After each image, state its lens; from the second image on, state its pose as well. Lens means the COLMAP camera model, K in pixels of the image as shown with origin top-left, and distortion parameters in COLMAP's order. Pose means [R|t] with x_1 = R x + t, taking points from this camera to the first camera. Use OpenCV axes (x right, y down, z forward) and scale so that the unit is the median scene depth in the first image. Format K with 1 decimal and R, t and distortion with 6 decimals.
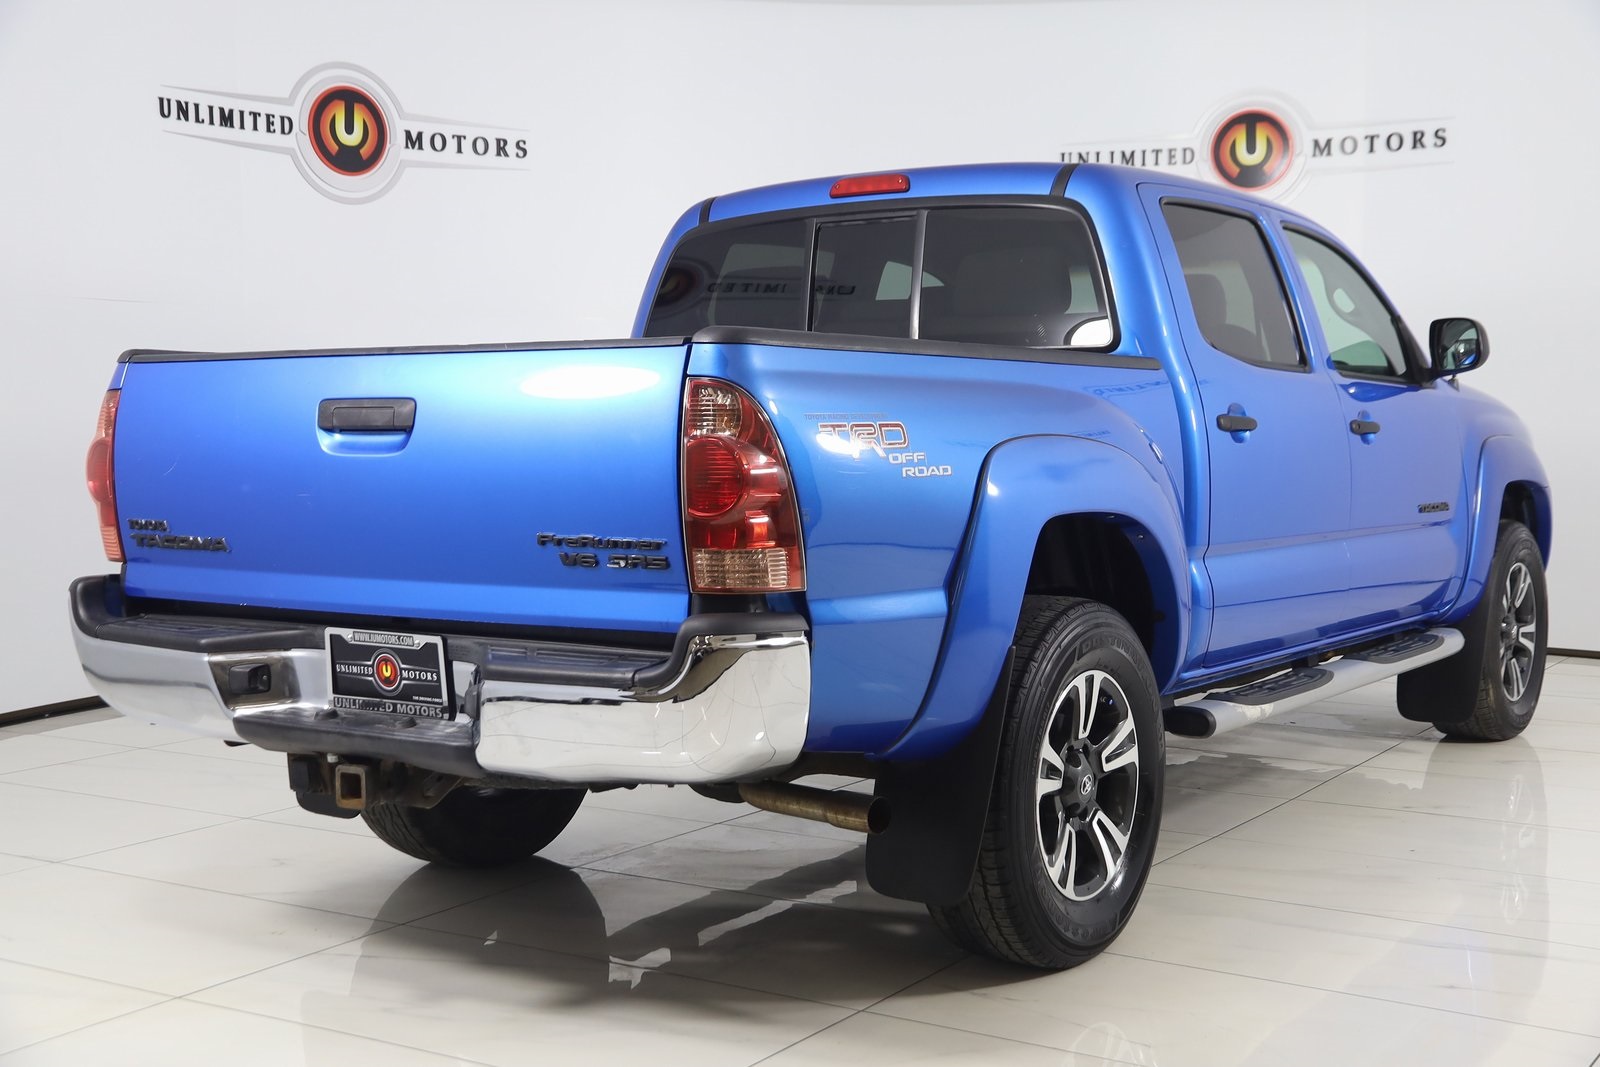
lens RADIAL K [[1895.0, 0, 798.4], [0, 1895.0, 529.1], [0, 0, 1]] dist [0.084022, 0.050550]
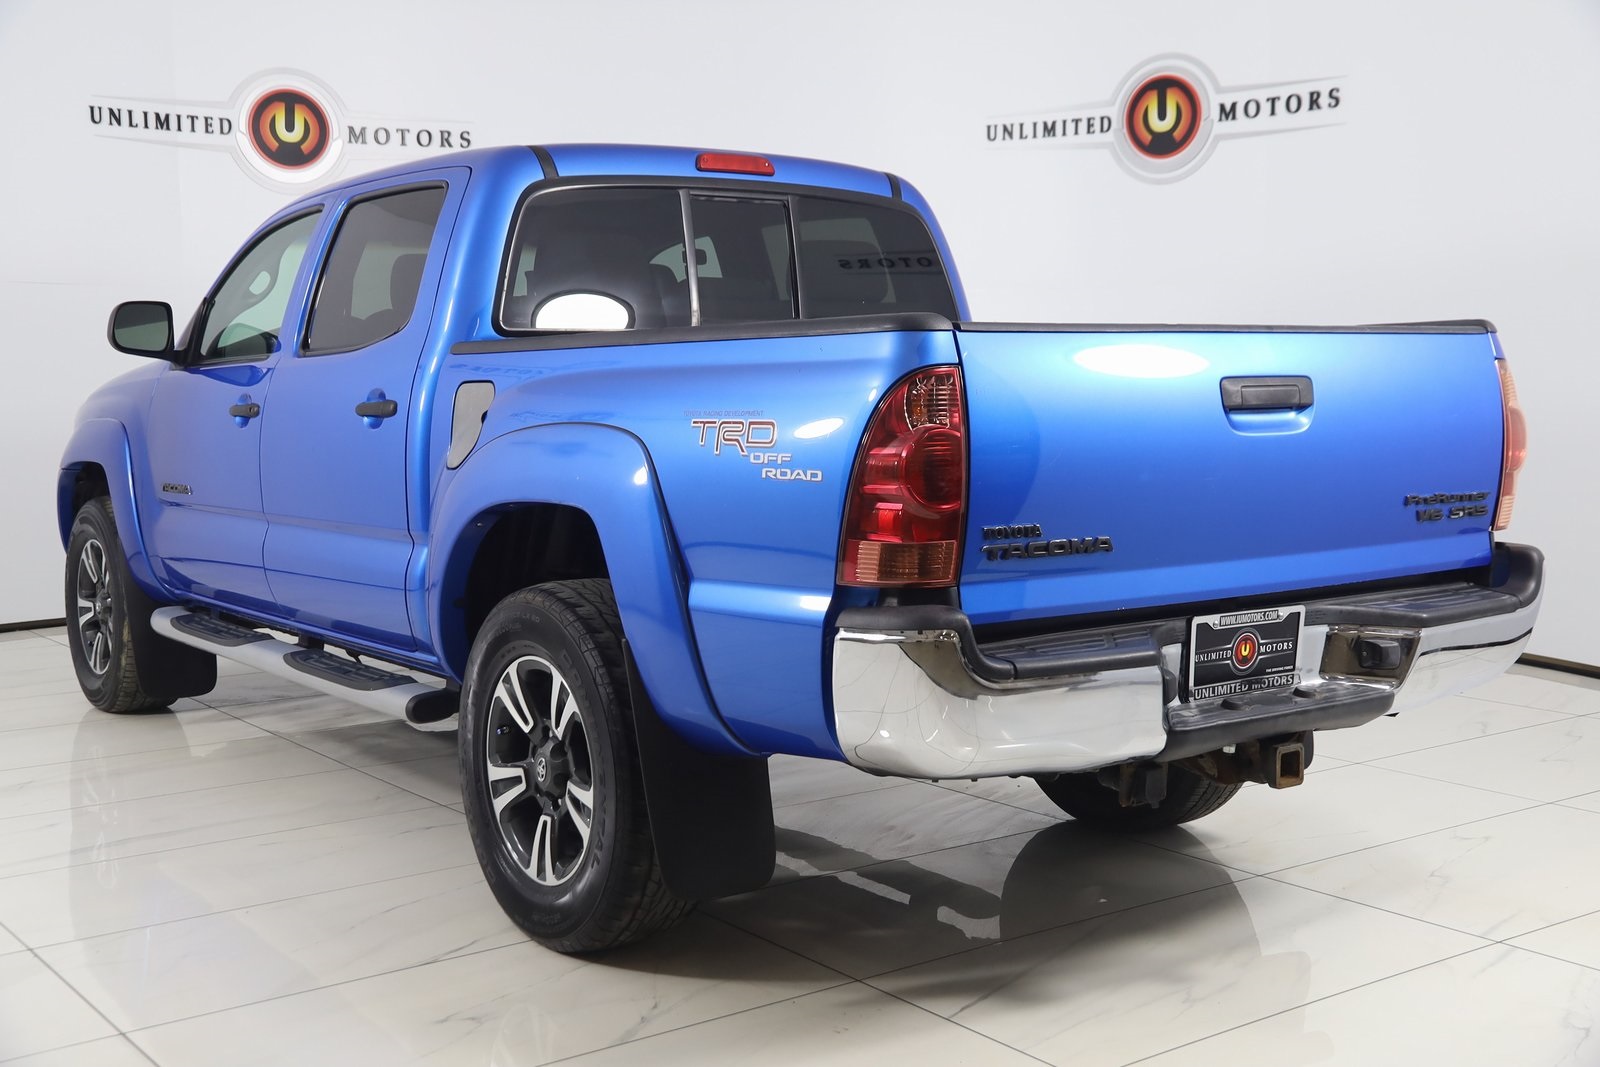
lens RADIAL K [[1883.4, 0, 800.0], [0, 1883.4, 533.5], [0, 0, 1]] dist [0.065577, 0.207022]
pose [[0.322301, -0.072242, 0.943877, -1.240123], [0.062847, 0.996517, 0.054811, -0.056067], [-0.944549, 0.041655, 0.325719, 0.908071]]
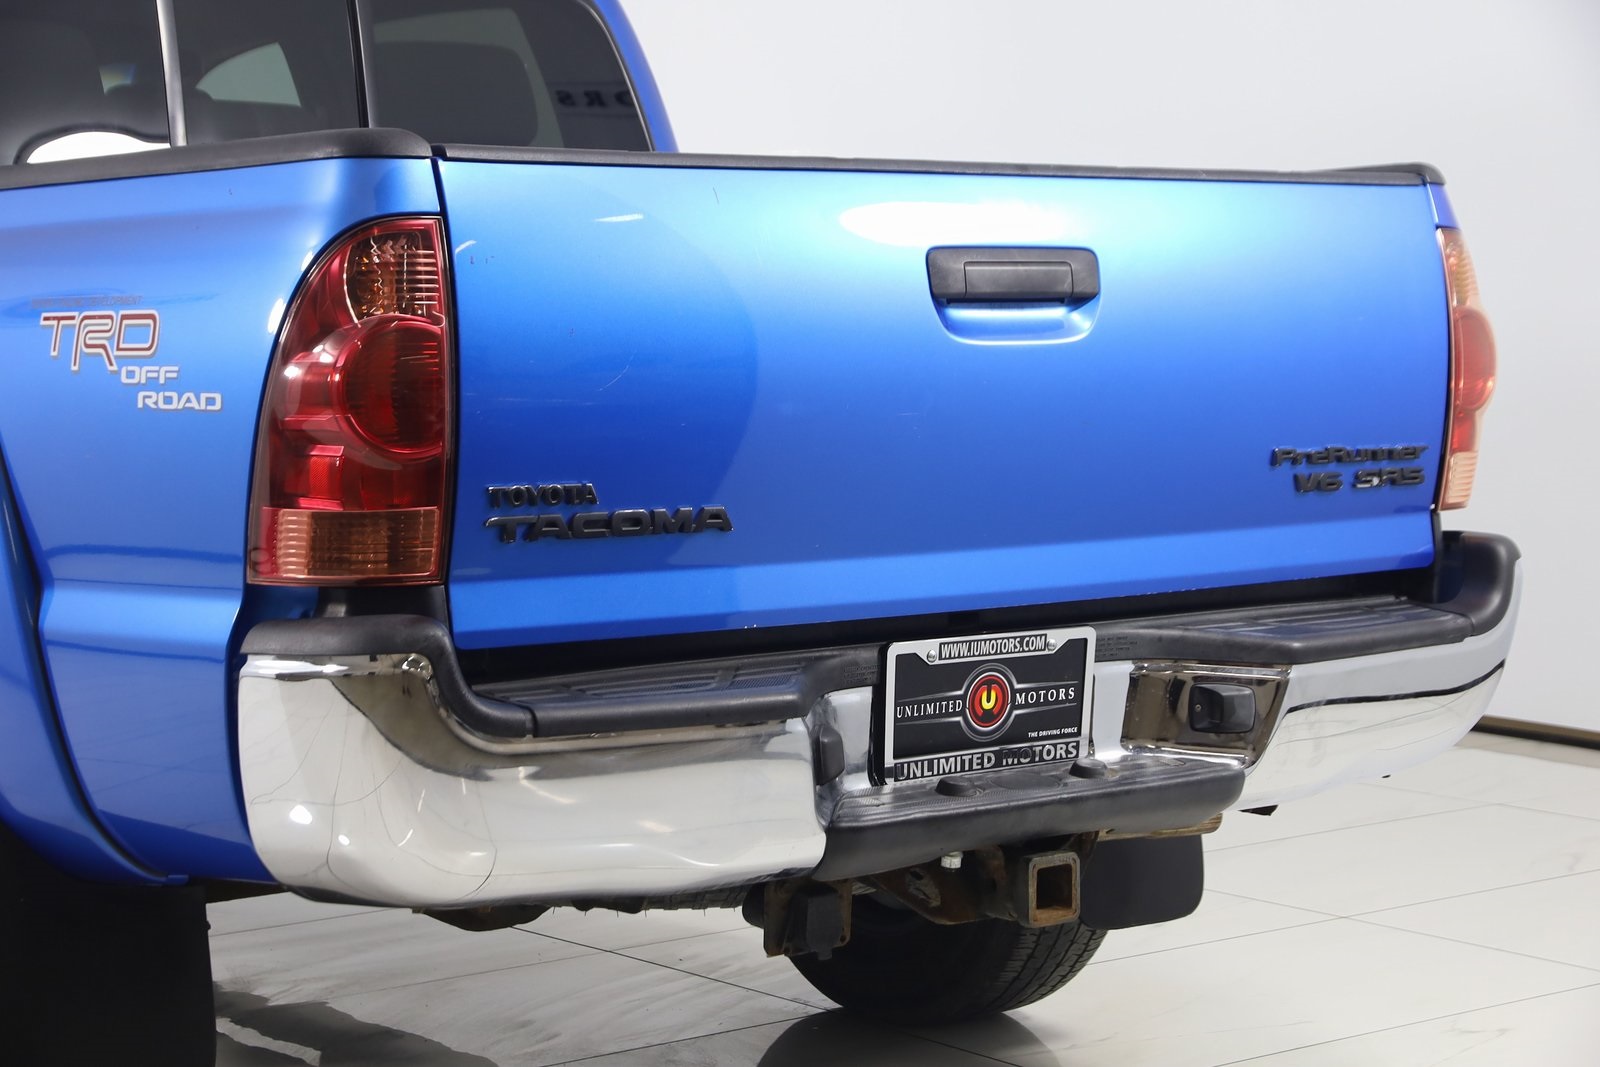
lens RADIAL K [[3158.7, 0, 798.2], [0, 3158.7, 561.9], [0, 0, 1]] dist [0.219844, 0.056716]
pose [[0.294510, -0.064765, 0.953451, -1.207167], [0.064089, 0.996793, 0.047912, -0.021592], [-0.953497, 0.046995, 0.297717, 0.767403]]
